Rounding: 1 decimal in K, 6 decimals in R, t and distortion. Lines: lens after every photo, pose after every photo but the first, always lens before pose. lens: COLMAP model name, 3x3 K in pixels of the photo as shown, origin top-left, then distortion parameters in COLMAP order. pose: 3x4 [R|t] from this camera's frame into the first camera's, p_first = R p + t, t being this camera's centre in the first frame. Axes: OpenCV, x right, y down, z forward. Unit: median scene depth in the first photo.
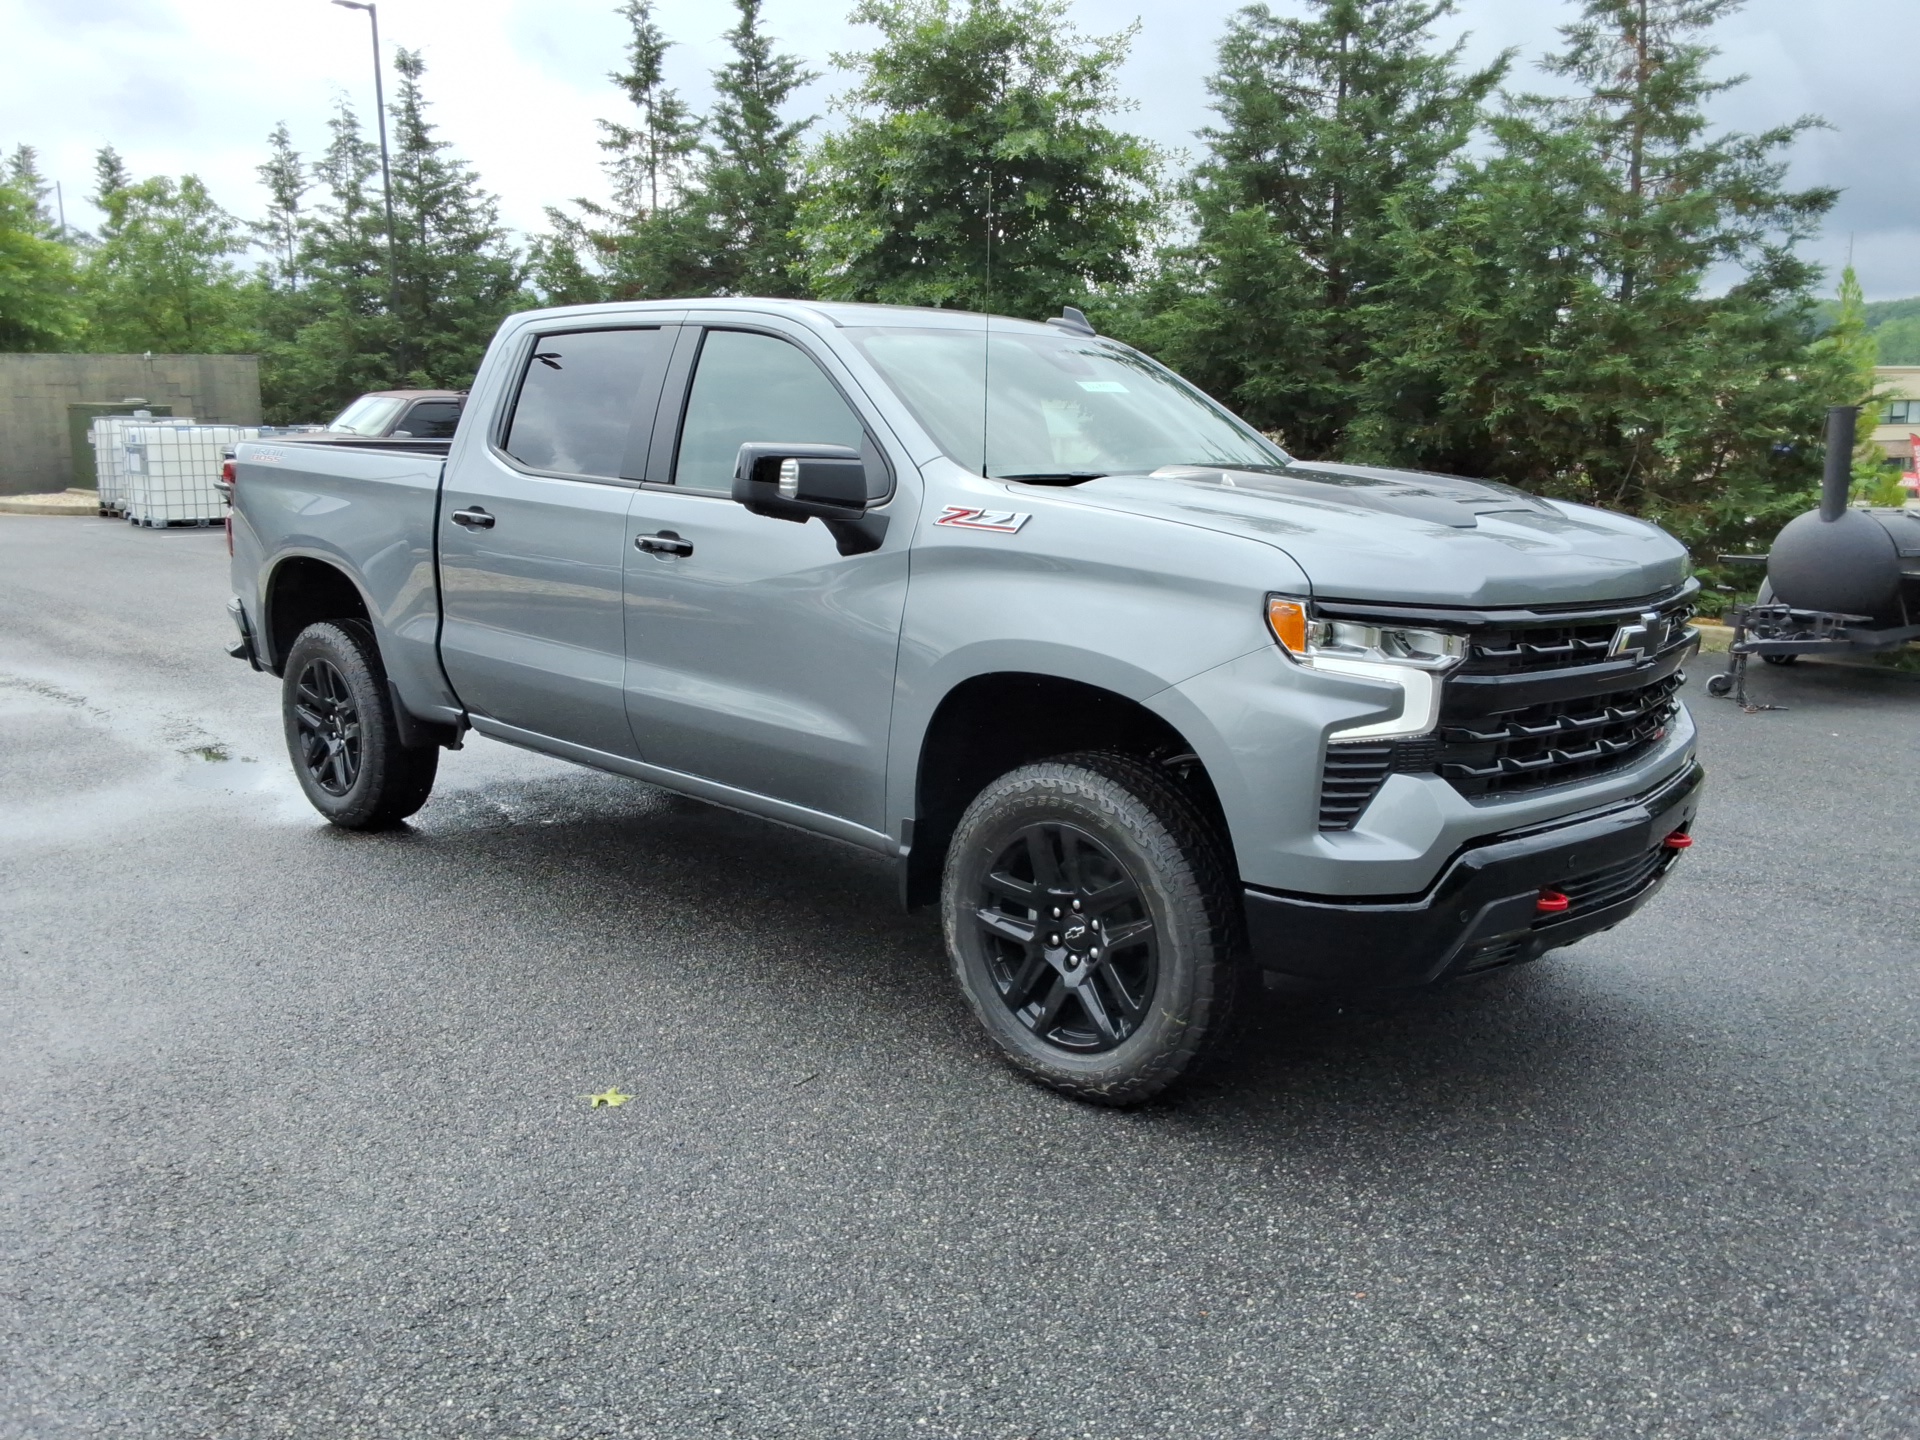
lens RADIAL K [[1540.3, 0, 982.0], [0, 1540.3, 713.1], [0, 0, 1]] dist [0.122514, -0.189067]
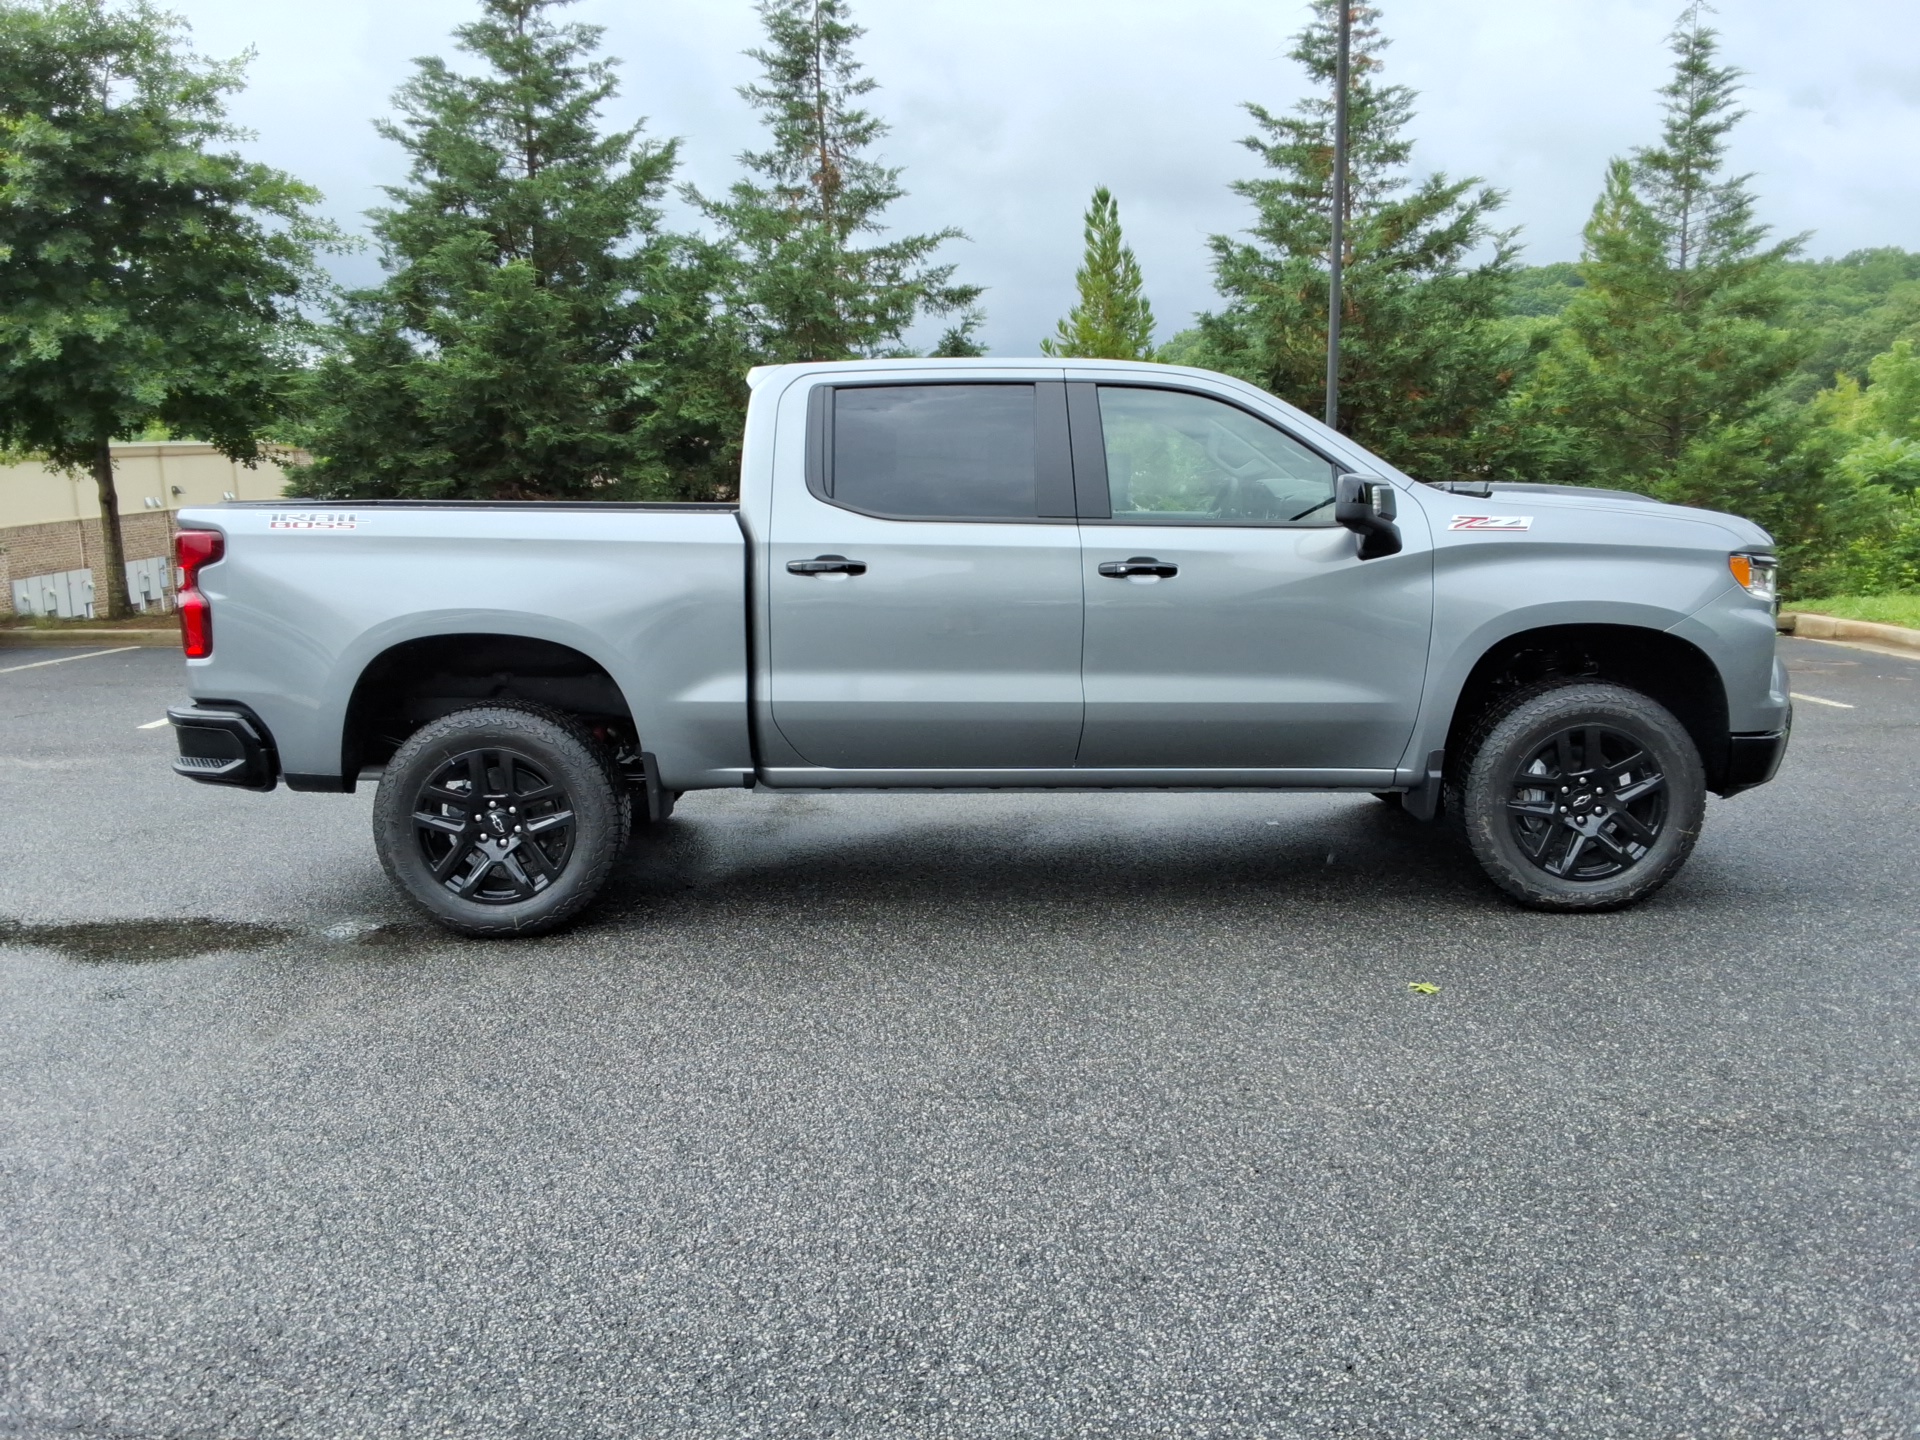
lens RADIAL K [[1540.3, 0, 982.0], [0, 1540.3, 713.1], [0, 0, 1]] dist [0.122514, -0.189067]
pose [[0.723174, -0.124619, 0.679330, -0.267455], [0.146457, 0.988888, 0.025497, -0.011923], [-0.674959, 0.081054, 0.733390, 0.058260]]
